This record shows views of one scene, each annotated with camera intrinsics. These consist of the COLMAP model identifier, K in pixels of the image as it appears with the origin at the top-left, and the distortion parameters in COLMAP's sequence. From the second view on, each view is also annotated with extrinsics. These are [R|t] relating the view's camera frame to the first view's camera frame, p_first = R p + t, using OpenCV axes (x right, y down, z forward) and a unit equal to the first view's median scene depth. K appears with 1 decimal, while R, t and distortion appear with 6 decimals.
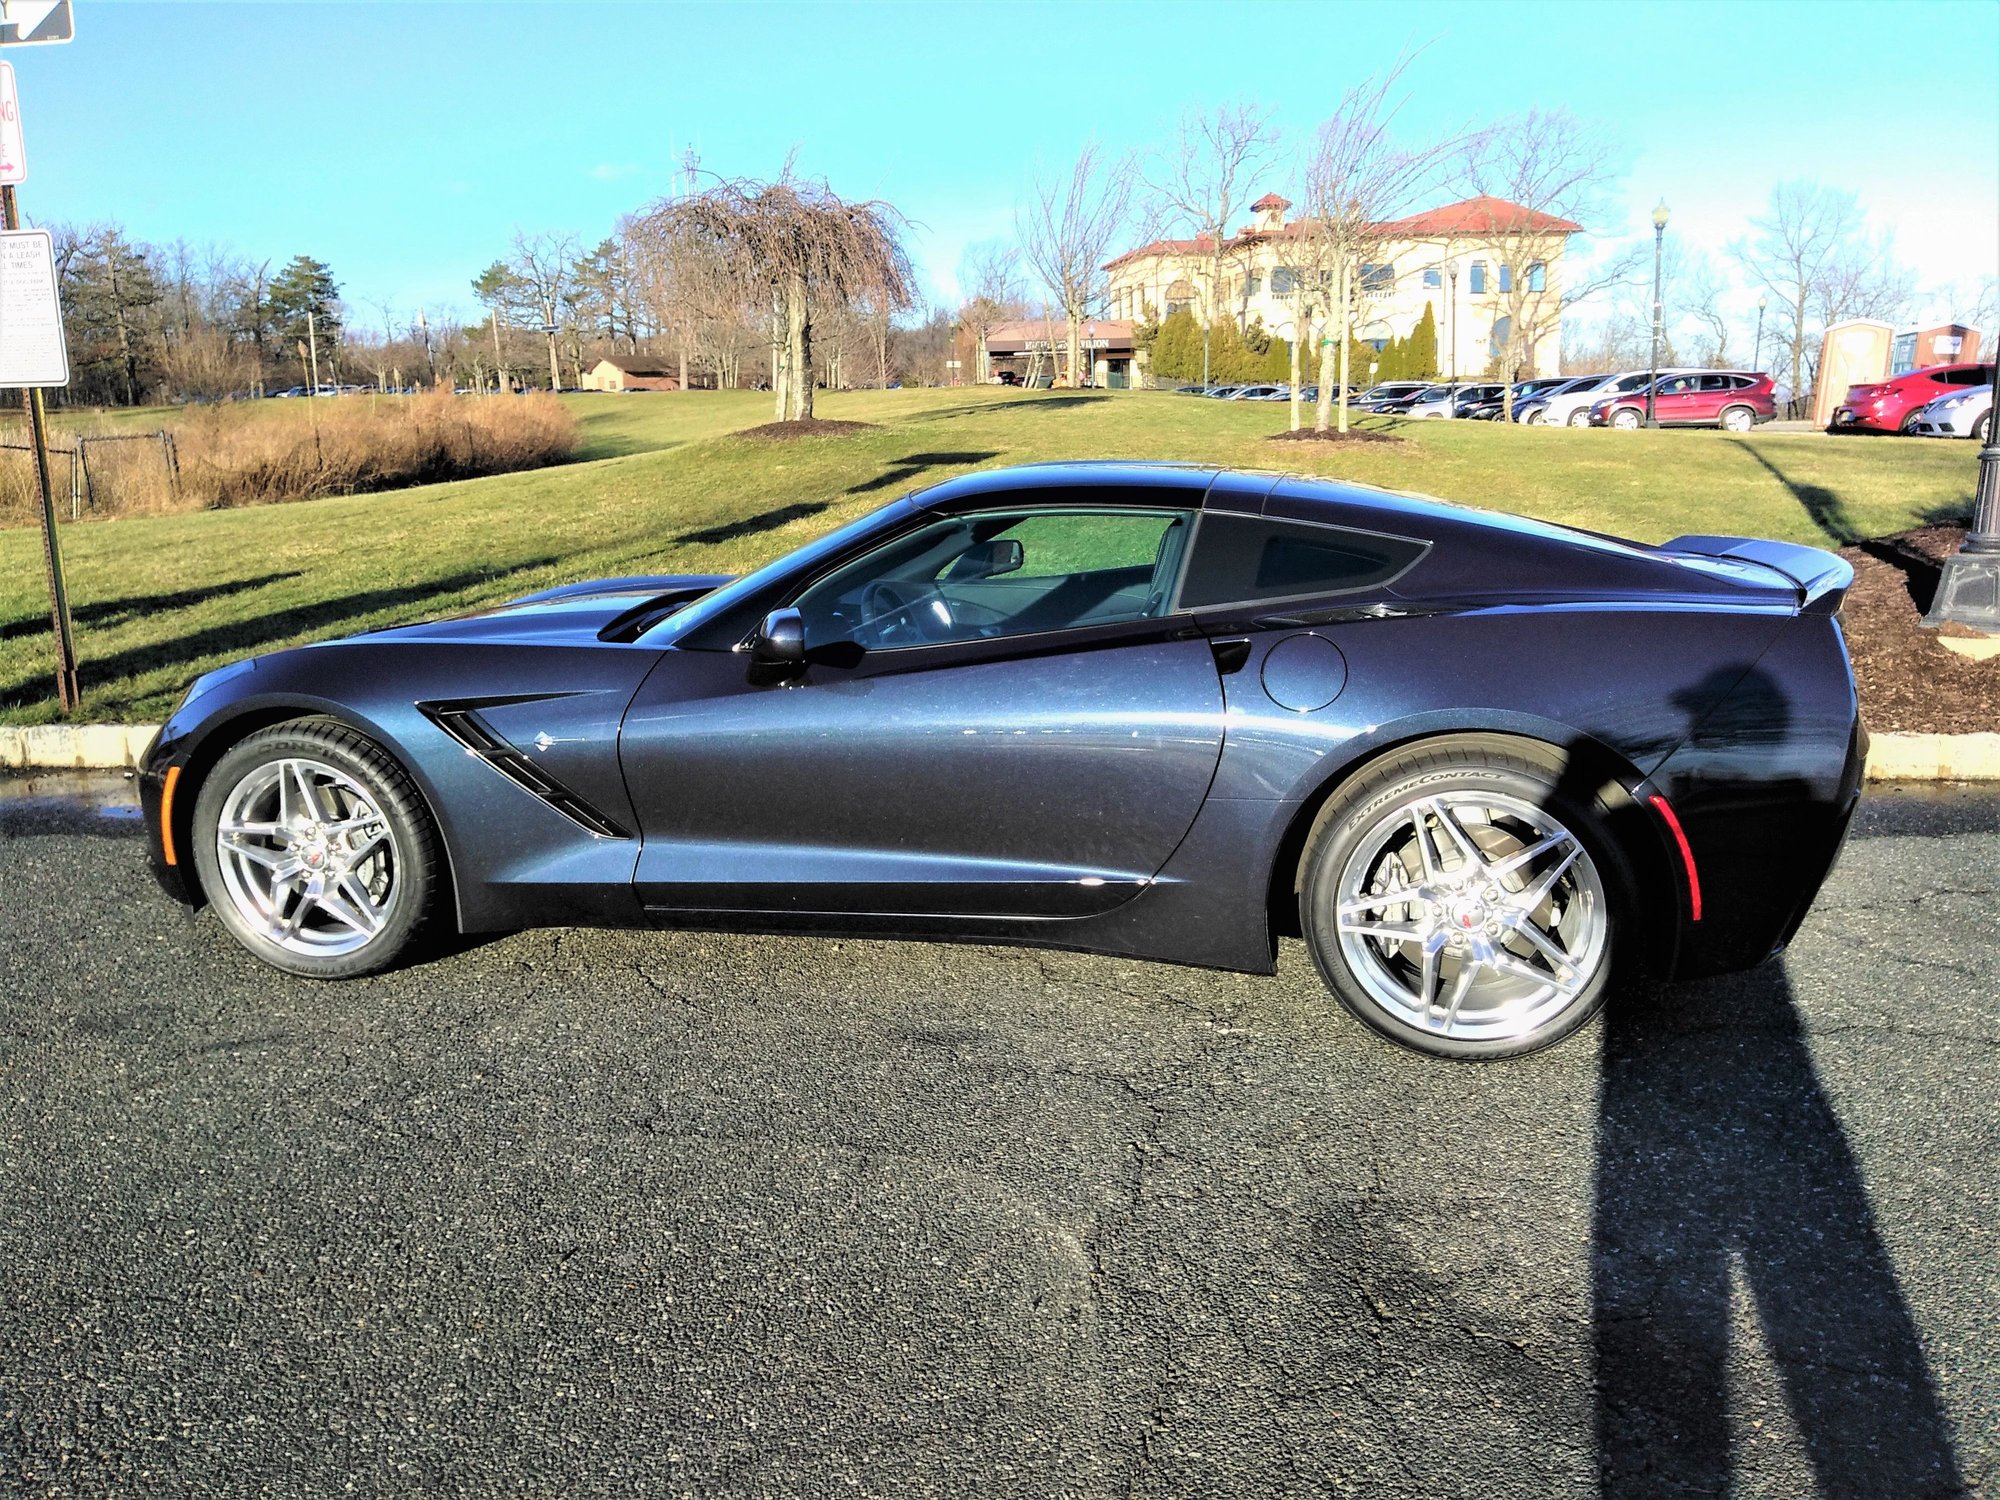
lens RADIAL K [[1473.1, 0, 1000.0], [0, 1473.1, 750.0], [0, 0, 1]] dist [0.034429, -0.023595]
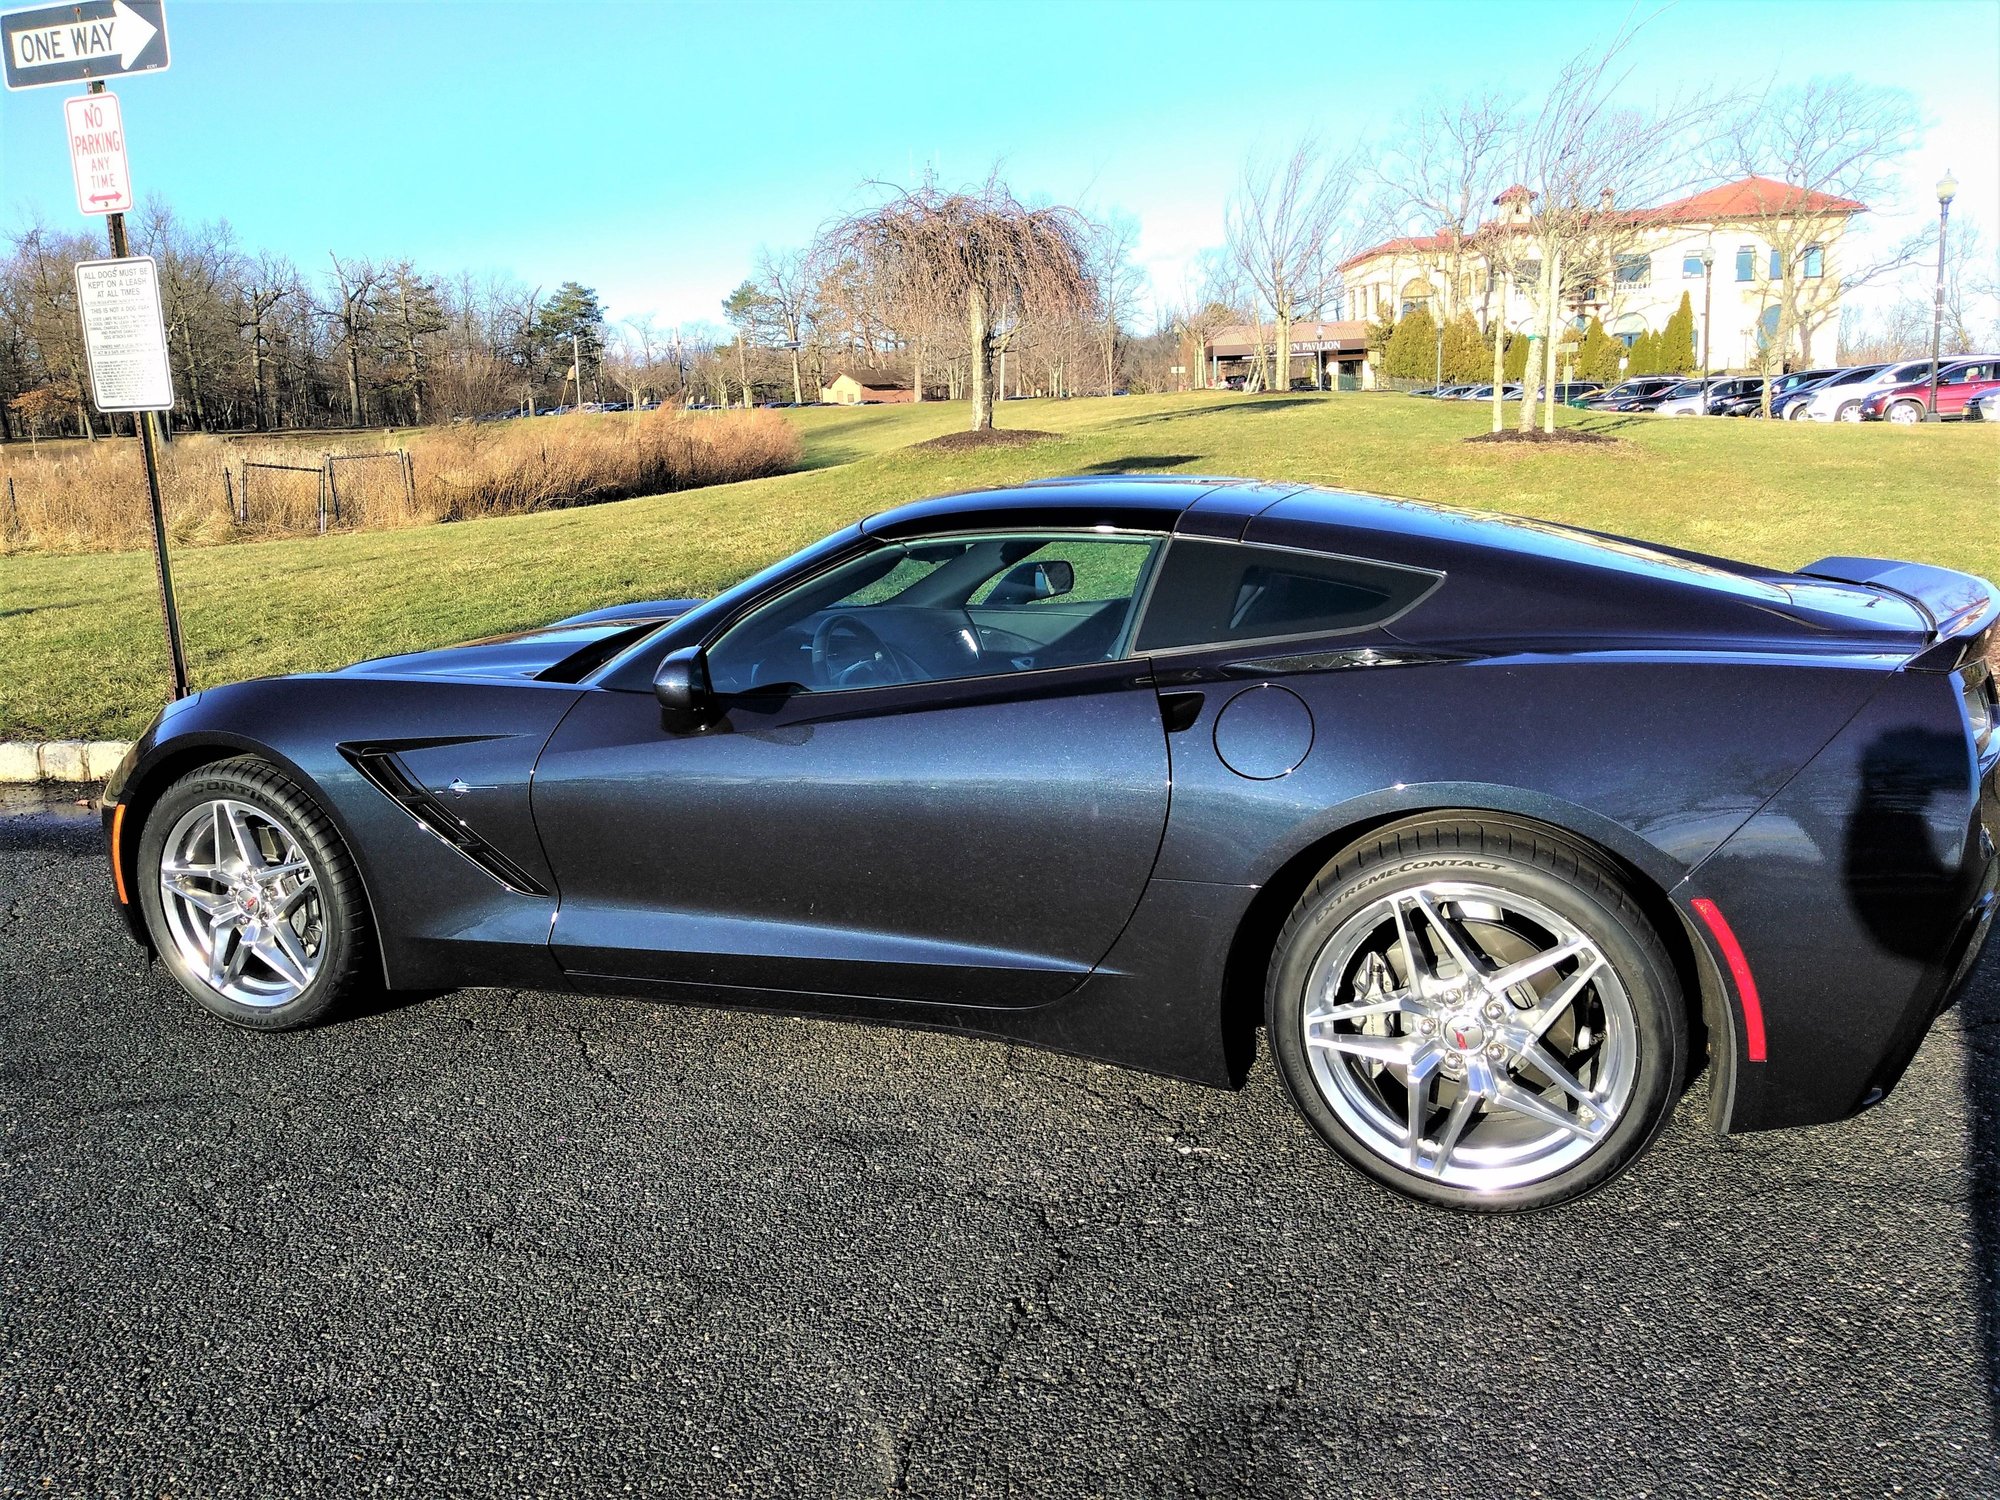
lens RADIAL K [[1468.3, 0, 1000.0], [0, 1468.3, 750.0], [0, 0, 1]] dist [0.034960, -0.011476]
pose [[0.988826, 0.016951, -0.148106, 0.149617], [-0.017523, 0.999843, -0.002557, -0.031034], [0.148040, 0.005124, 0.988968, 0.131402]]
